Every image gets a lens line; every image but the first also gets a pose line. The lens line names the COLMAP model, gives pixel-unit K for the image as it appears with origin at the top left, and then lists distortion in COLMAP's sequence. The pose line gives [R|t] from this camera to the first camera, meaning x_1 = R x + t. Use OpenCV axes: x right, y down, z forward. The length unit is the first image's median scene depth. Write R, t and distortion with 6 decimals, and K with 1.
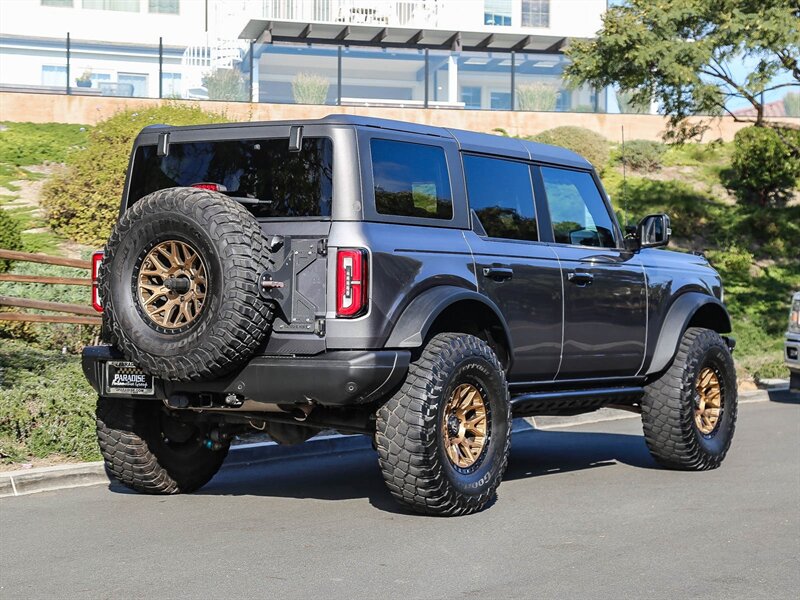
lens RADIAL K [[1999.7, 0, 400.0], [0, 1999.7, 300.0], [0, 0, 1]] dist [0.258240, -0.283719]
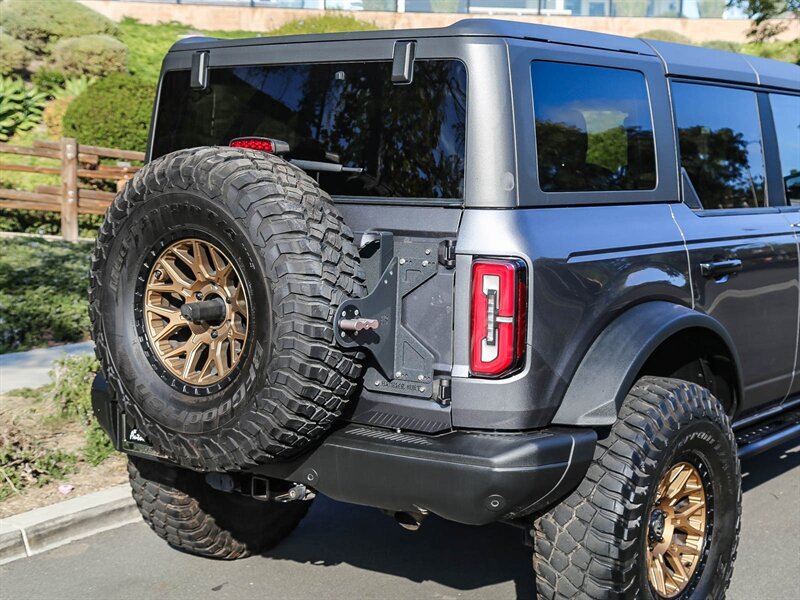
lens RADIAL K [[1305.0, 0, 398.7], [0, 1305.0, 315.6], [0, 0, 1]] dist [0.075141, 0.199480]
pose [[0.996657, 0.012053, -0.080804, -0.021594], [-0.001635, 0.991802, 0.127772, -0.055921], [0.081681, -0.127213, 0.988506, 0.613934]]
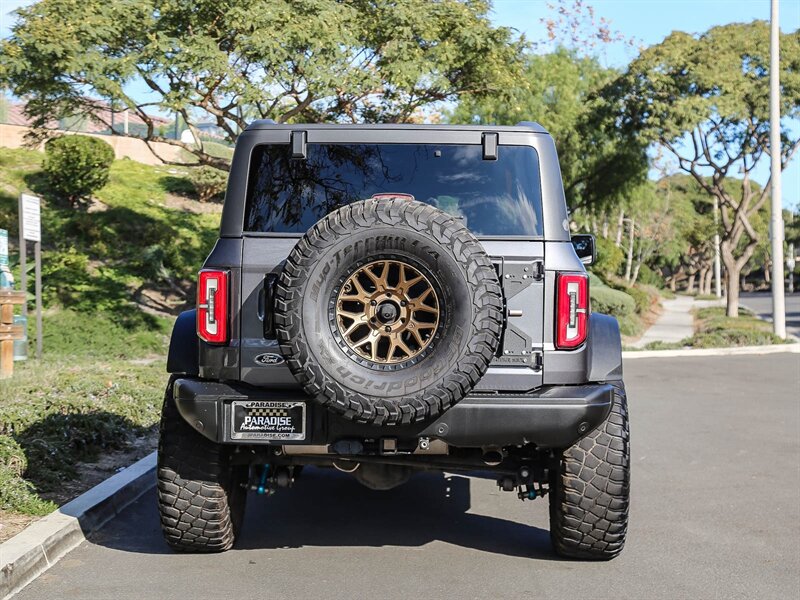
lens RADIAL K [[1676.1, 0, 400.0], [0, 1676.1, 300.0], [0, 0, 1]] dist [0.218266, -0.010810]
pose [[0.853540, 0.002352, 0.521022, -0.473201], [-0.006945, 0.999952, 0.006863, -0.017656], [-0.520981, -0.009477, 0.853516, 0.387870]]
